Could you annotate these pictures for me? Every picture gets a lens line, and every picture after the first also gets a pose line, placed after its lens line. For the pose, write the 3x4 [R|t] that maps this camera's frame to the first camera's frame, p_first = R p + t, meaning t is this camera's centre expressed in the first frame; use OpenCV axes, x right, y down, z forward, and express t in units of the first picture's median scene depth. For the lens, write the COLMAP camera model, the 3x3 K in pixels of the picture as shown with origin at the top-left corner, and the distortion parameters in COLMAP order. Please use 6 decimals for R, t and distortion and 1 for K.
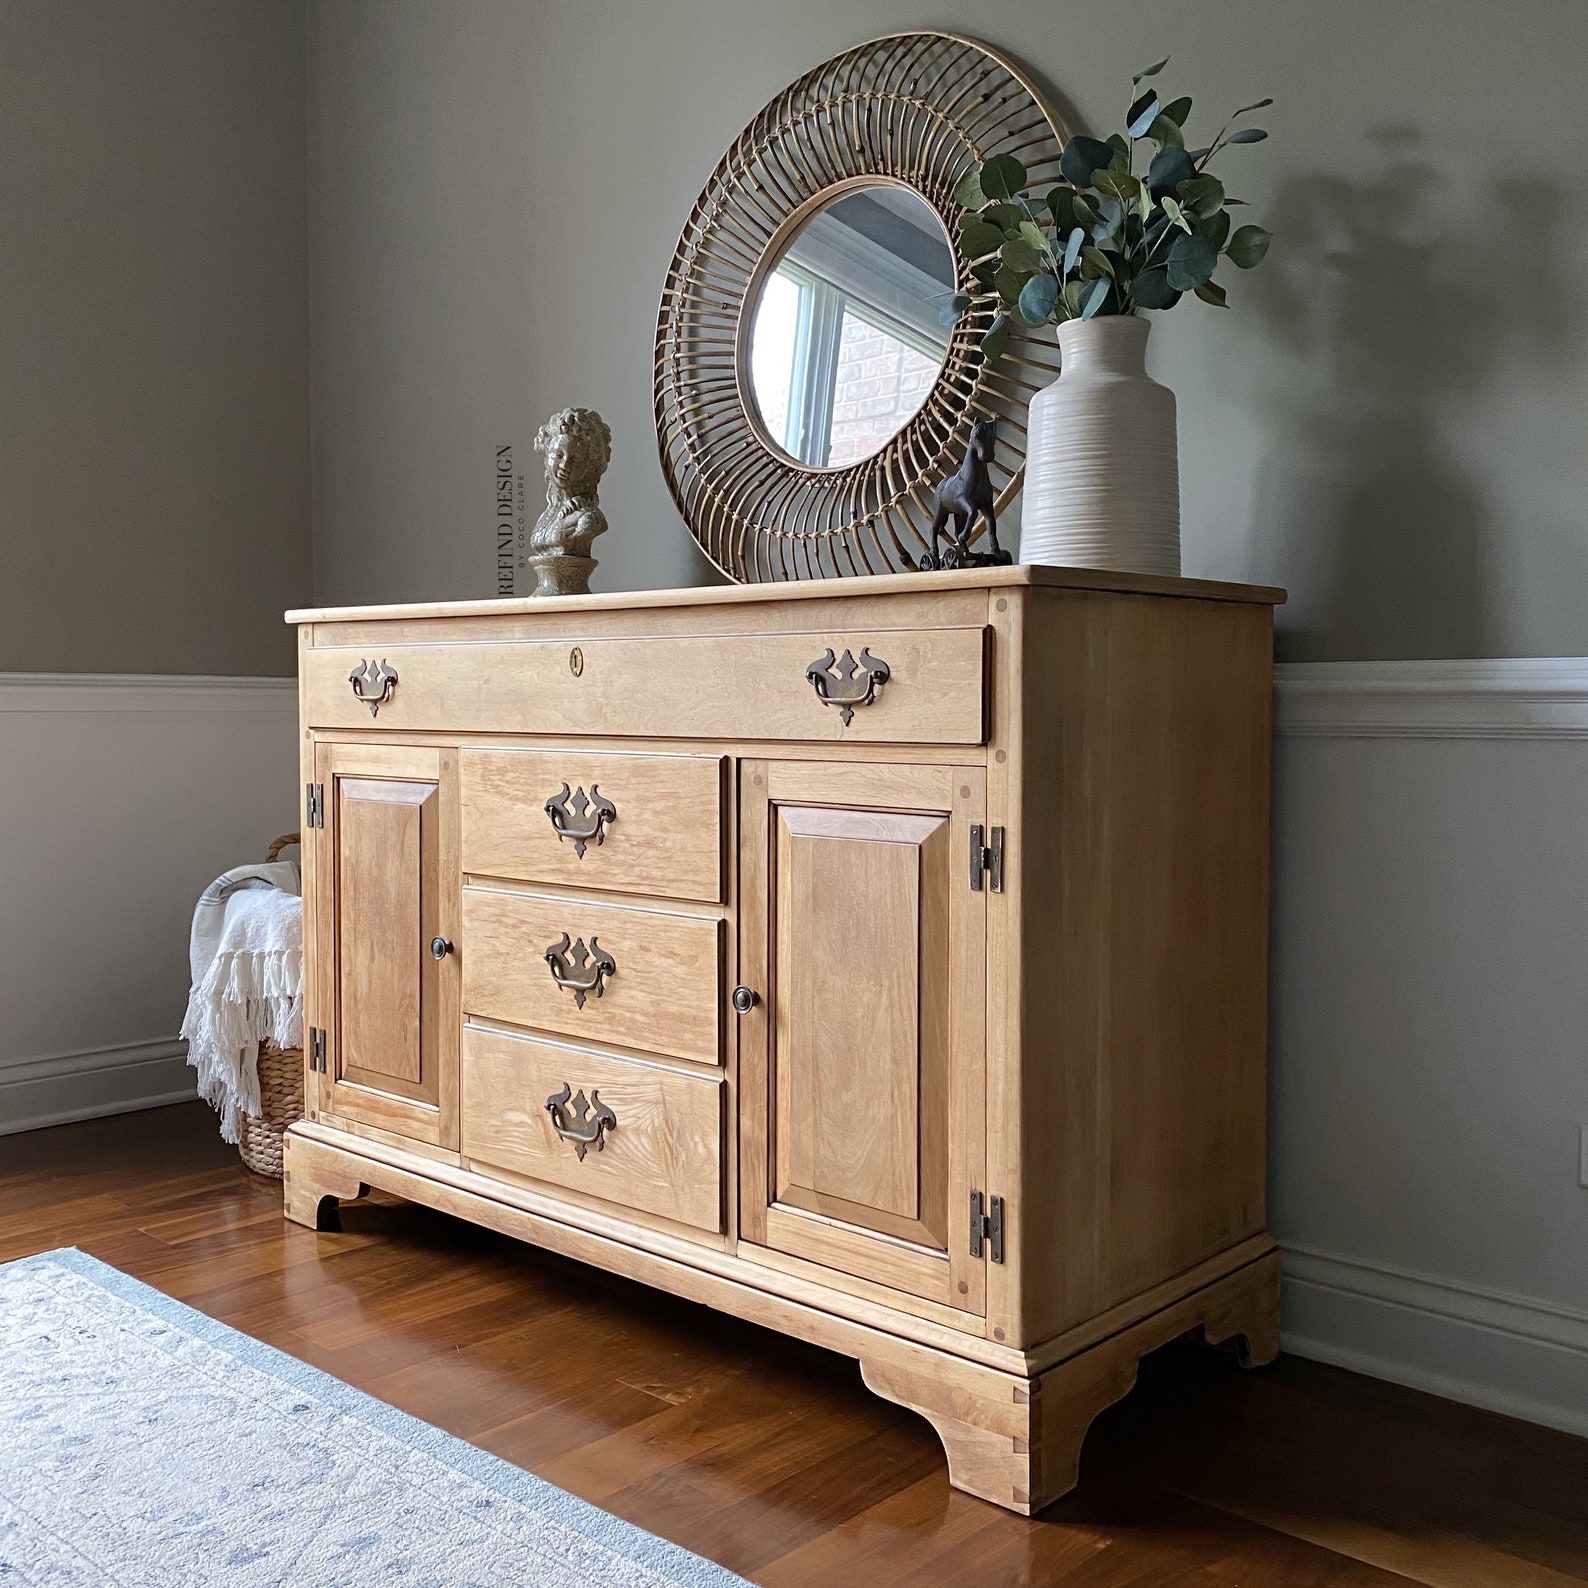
lens RADIAL K [[1670.9, 0, 798.5], [0, 1670.9, 788.9], [0, 0, 1]] dist [0.032946, 0.000000]
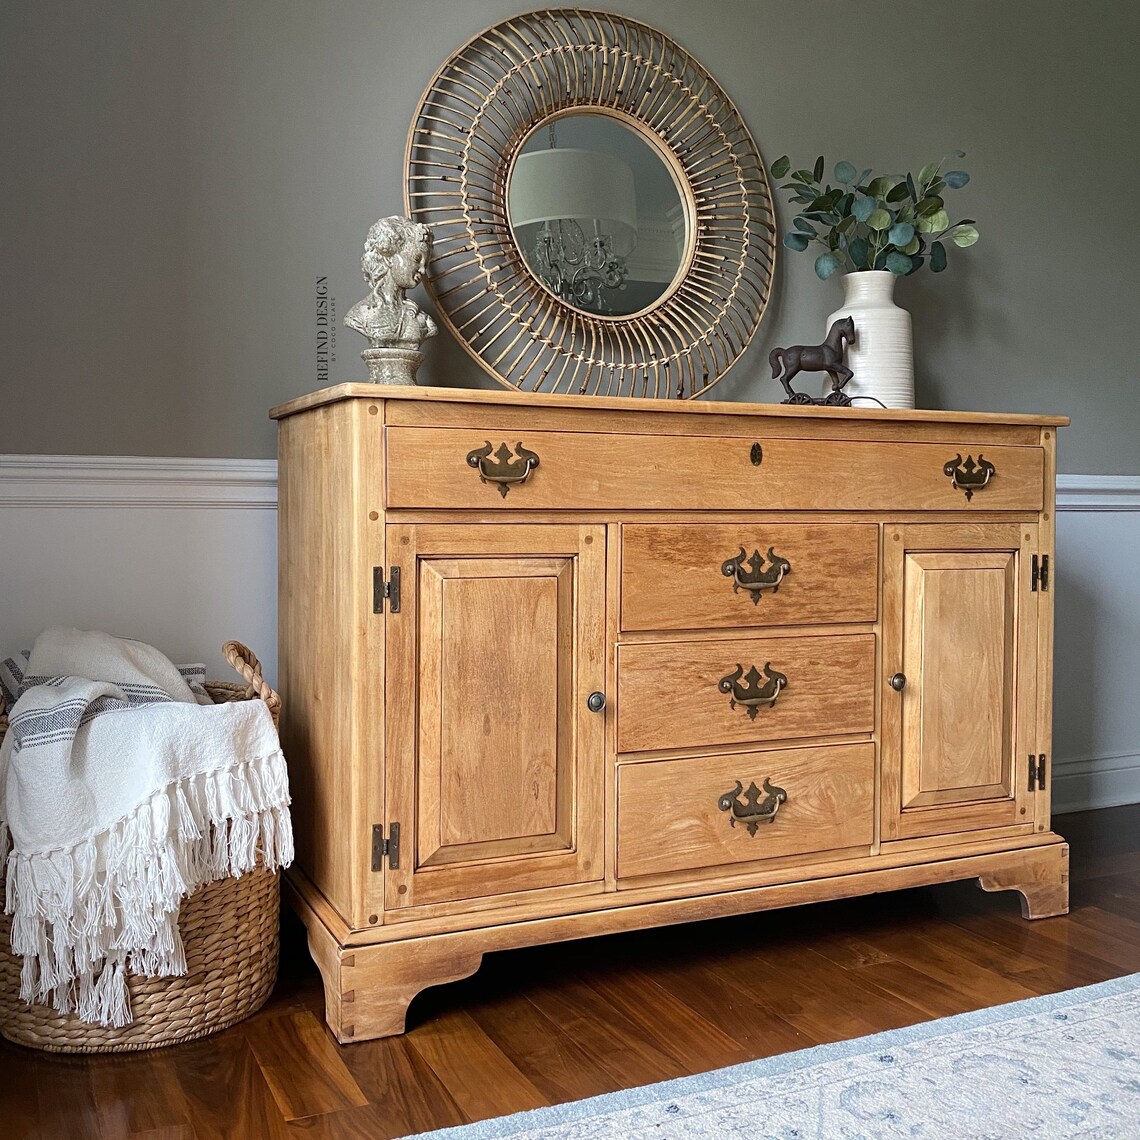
lens RADIAL K [[1199.5, 0, 551.6], [0, 1199.5, 581.6], [0, 0, 1]] dist [0.032946, 0.000000]
pose [[0.389131, -0.049729, 0.919839, -1.073345], [0.047837, 0.998285, 0.033733, -0.015896], [-0.919940, 0.030876, 0.390843, 0.793851]]
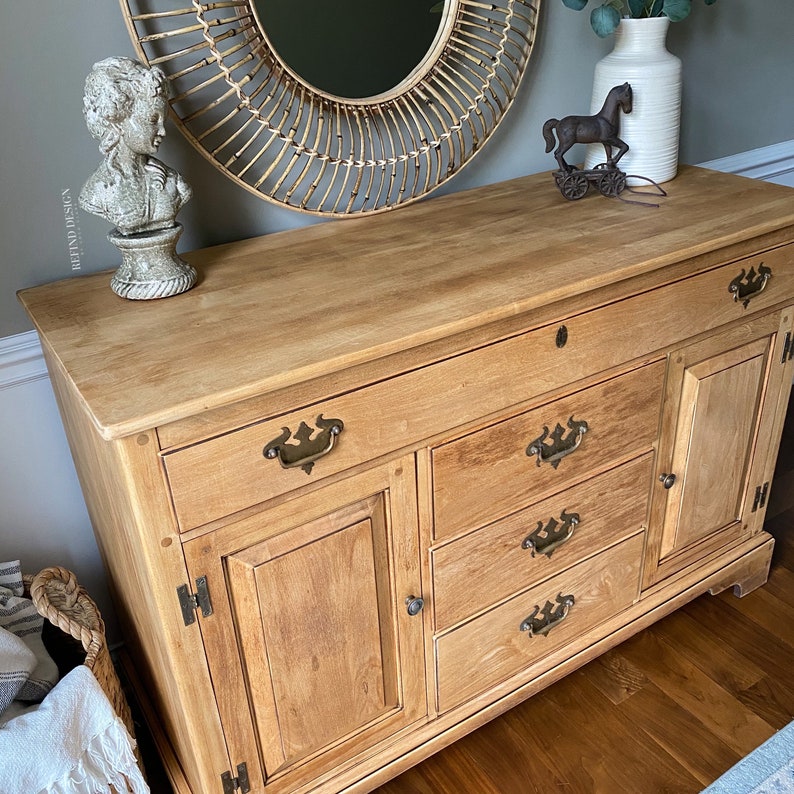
lens RADIAL K [[808.1, 0, 398.1], [0, 808.1, 399.4], [0, 0, 1]] dist [-0.006369, 0.000000]
pose [[0.255791, -0.481188, 0.838468, -0.690197], [0.101639, 0.875901, 0.471663, -0.330777], [-0.961374, -0.035426, 0.272955, 0.964185]]
